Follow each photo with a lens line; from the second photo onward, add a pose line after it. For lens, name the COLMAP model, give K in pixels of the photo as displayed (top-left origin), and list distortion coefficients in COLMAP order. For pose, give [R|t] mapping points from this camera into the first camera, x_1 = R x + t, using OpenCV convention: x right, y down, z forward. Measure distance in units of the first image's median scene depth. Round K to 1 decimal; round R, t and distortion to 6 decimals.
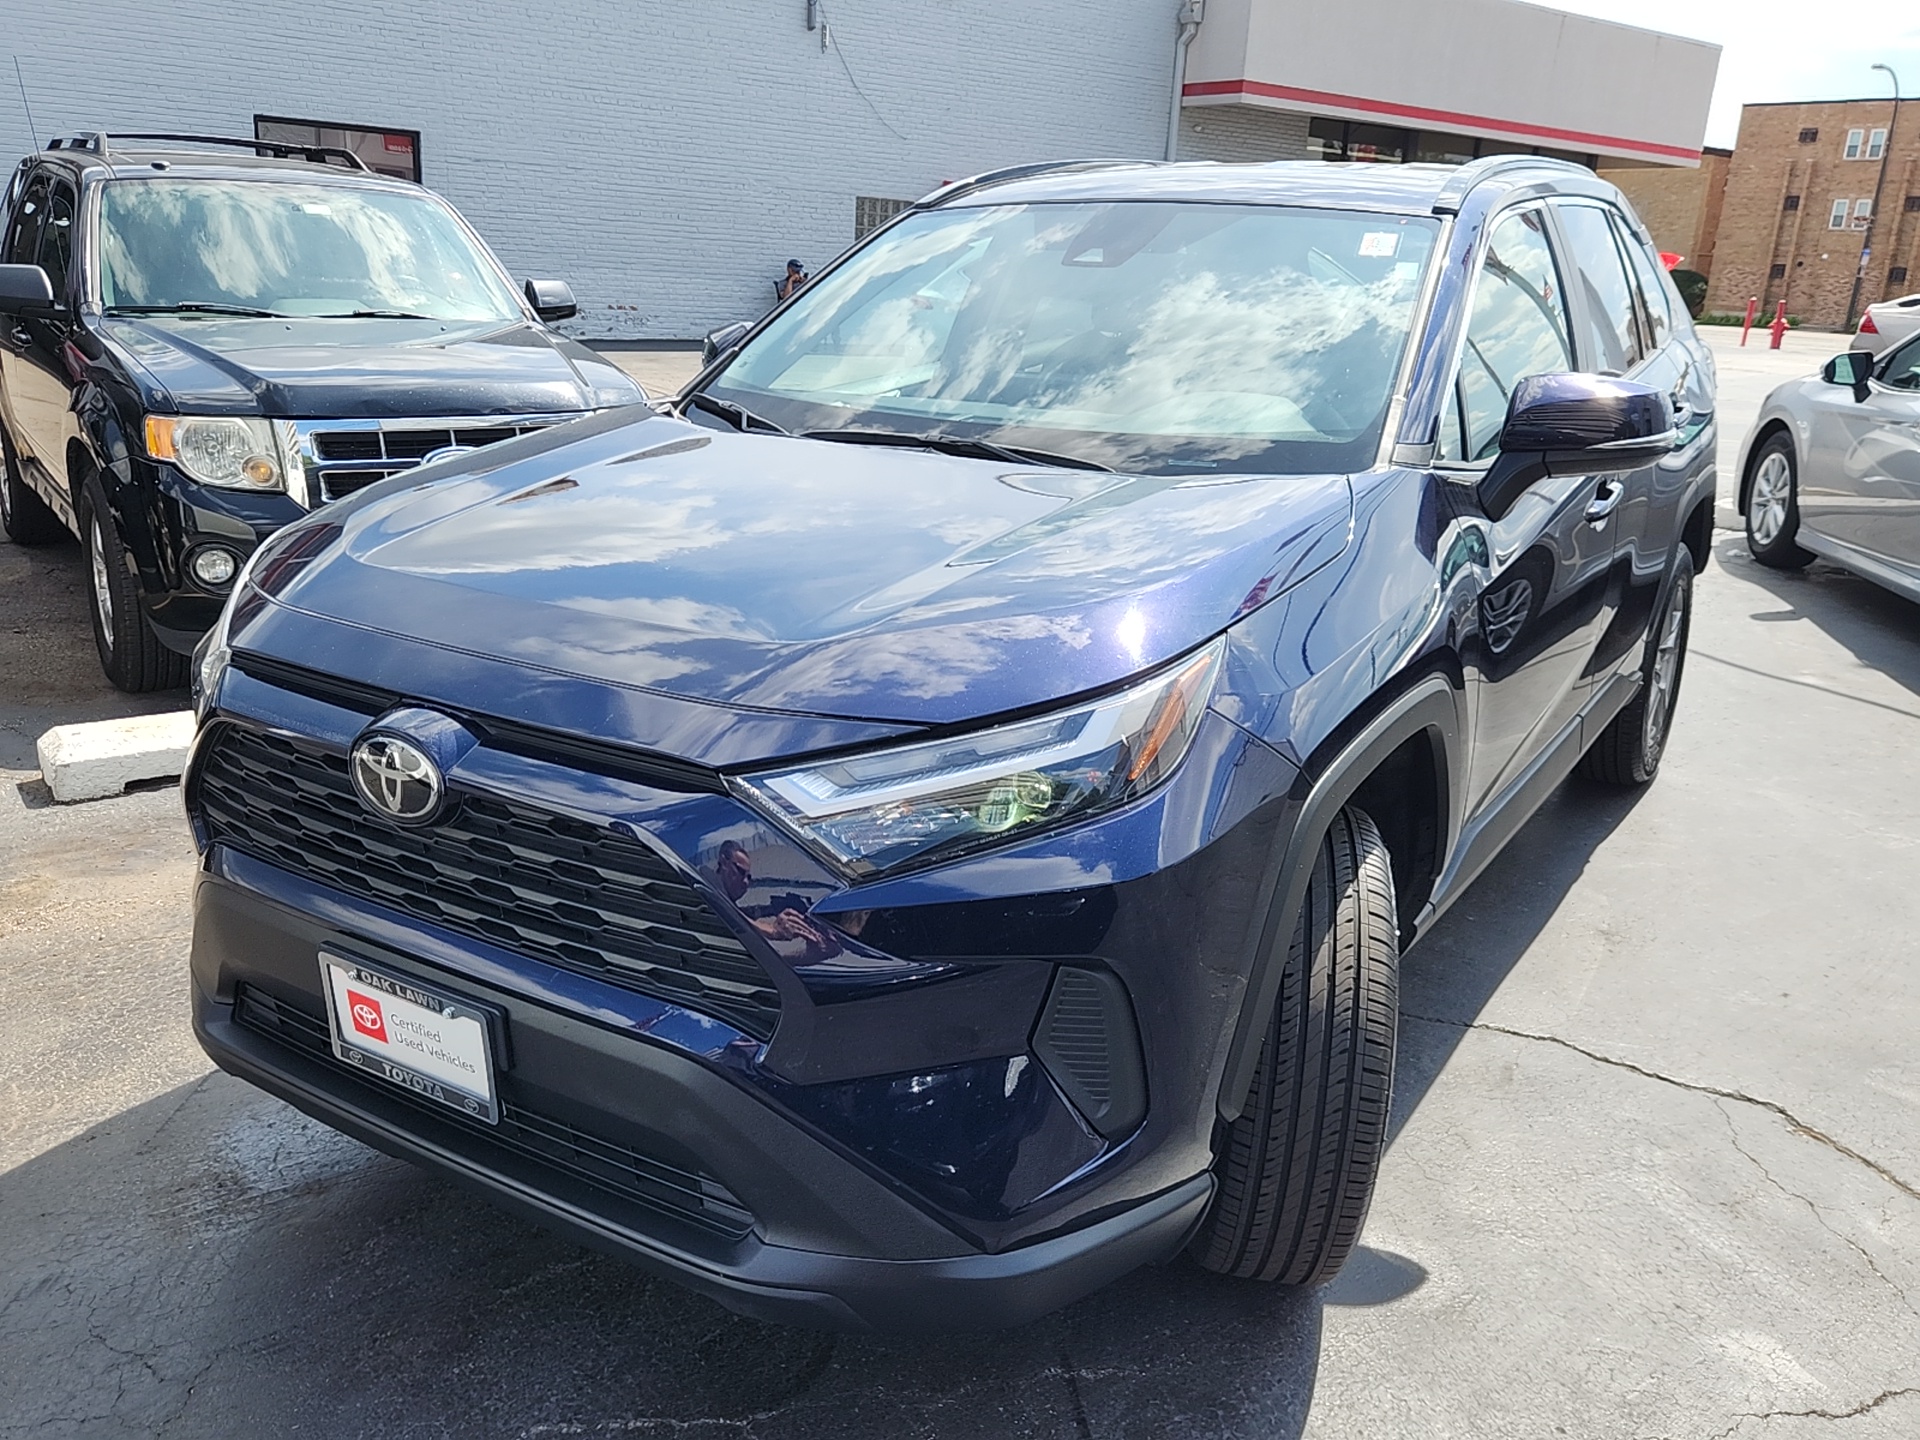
lens RADIAL K [[1499.2, 0, 967.6], [0, 1499.2, 755.9], [0, 0, 1]] dist [0.054536, -0.067188]
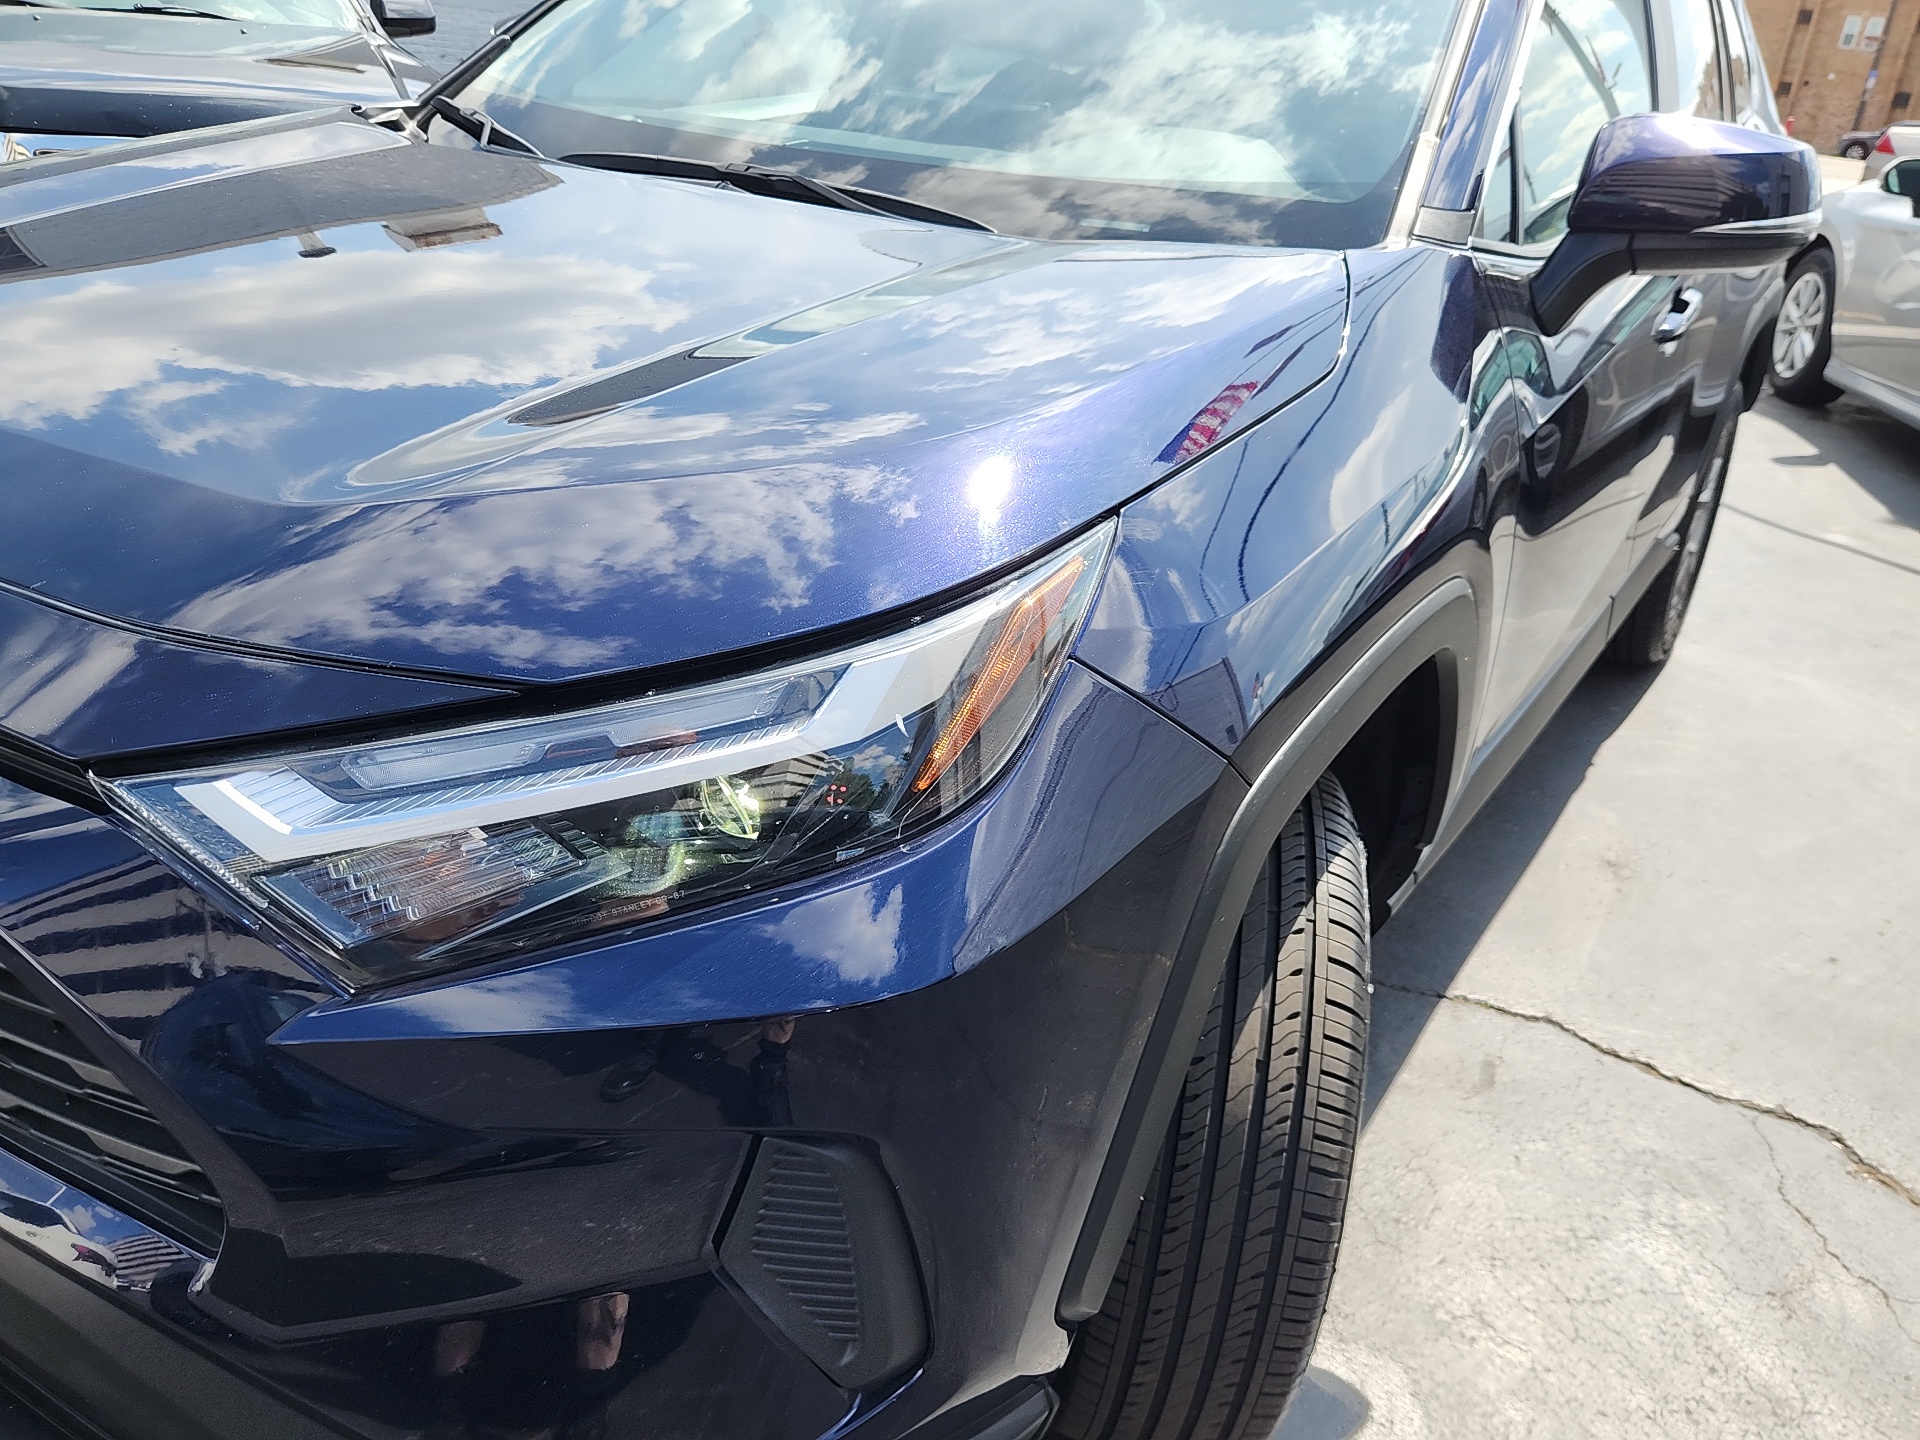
lens RADIAL K [[1499.2, 0, 967.6], [0, 1499.2, 755.9], [0, 0, 1]] dist [0.054536, -0.067188]
pose [[0.998856, 0.038323, 0.028593, 0.077881], [-0.041725, 0.990657, 0.129834, -0.047923], [-0.023351, -0.130879, 0.991123, 0.322931]]
